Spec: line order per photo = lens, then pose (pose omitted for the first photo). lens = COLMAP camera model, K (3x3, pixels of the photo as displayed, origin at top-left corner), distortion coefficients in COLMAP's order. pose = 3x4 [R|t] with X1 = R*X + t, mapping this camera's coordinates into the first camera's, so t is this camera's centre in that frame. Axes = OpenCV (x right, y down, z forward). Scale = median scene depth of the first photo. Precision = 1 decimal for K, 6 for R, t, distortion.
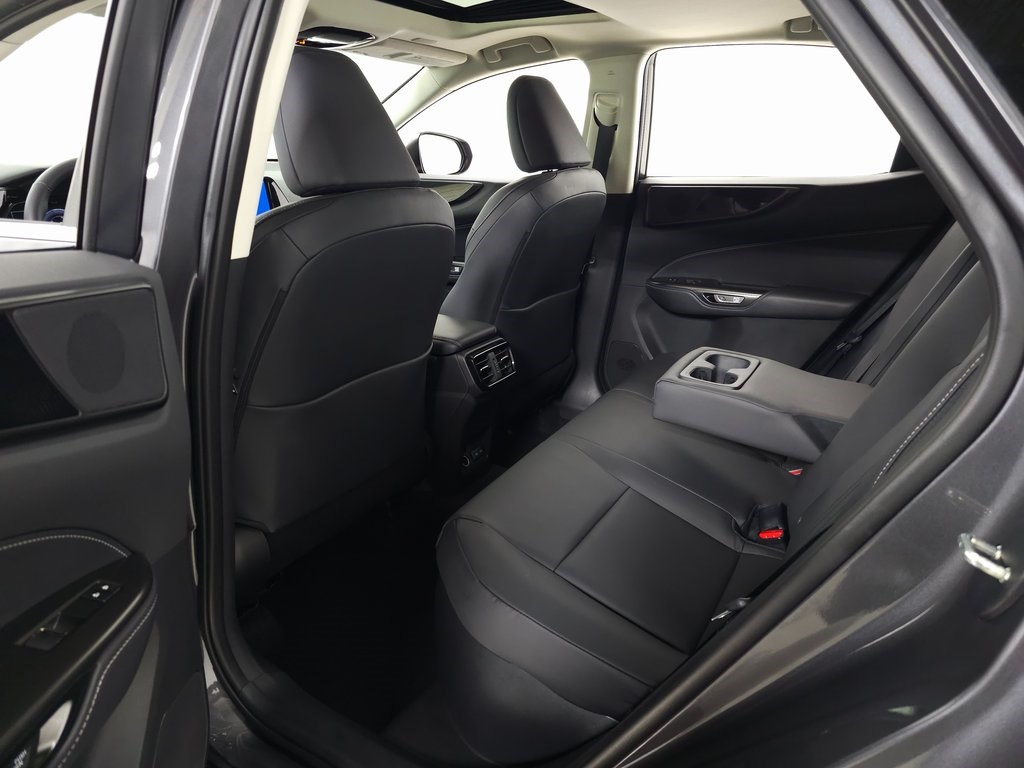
lens RADIAL K [[646.3, 0, 512.0], [0, 646.3, 384.0], [0, 0, 1]] dist [0.028899, -0.058050]
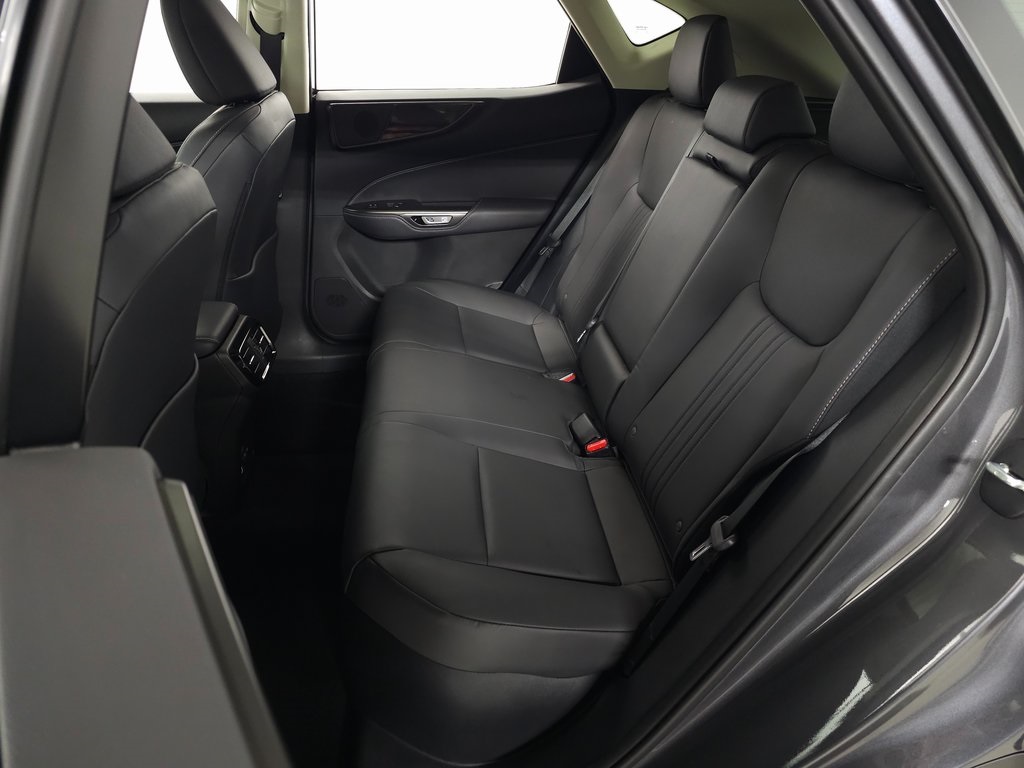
lens RADIAL K [[646.3, 0, 512.0], [0, 646.3, 384.0], [0, 0, 1]] dist [0.028899, -0.058050]
pose [[0.806828, -0.278612, 0.520965, -0.162732], [0.186736, 0.956874, 0.222536, -0.088649], [-0.560499, -0.082265, 0.824059, 0.089966]]
